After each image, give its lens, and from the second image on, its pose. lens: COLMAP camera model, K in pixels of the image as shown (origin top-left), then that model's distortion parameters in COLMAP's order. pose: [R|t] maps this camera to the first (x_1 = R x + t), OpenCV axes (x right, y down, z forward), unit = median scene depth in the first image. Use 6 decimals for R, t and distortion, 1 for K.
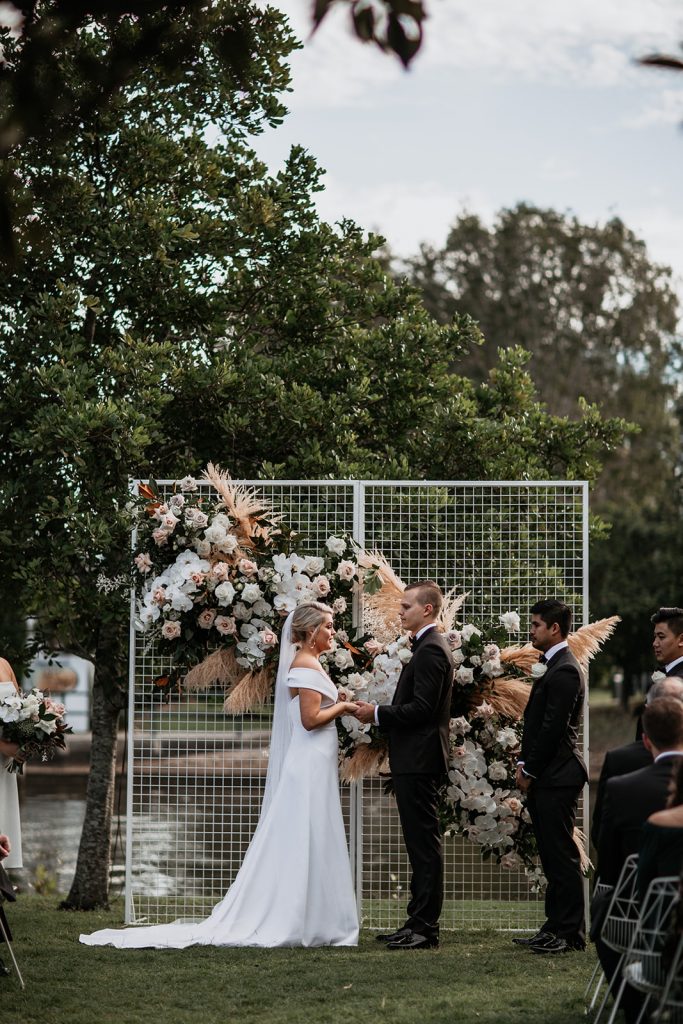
lens RADIAL K [[2775.7, 0, 341.5], [0, 2775.7, 512.0], [0, 0, 1]] dist [-0.050643, -0.259290]
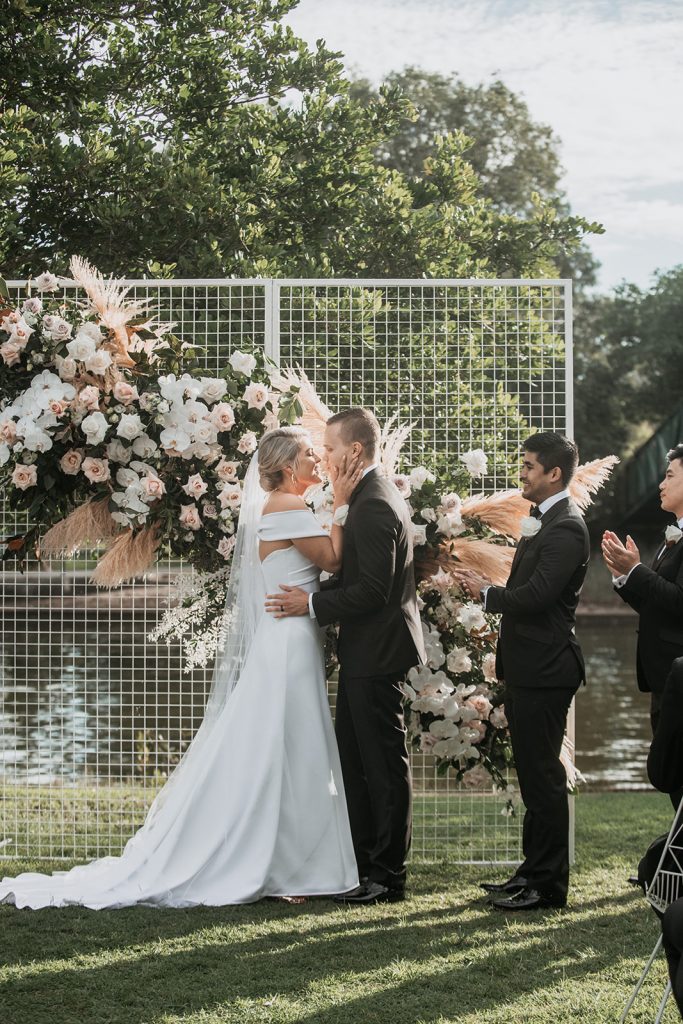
lens RADIAL K [[2605.4, 0, 341.5], [0, 2605.4, 512.0], [0, 0, 1]] dist [-0.073156, -7.548510]
pose [[0.999245, -0.006884, 0.038238, -0.002443], [0.004636, 0.998272, 0.058571, 0.011145], [-0.038575, -0.058350, 0.997551, 0.292901]]
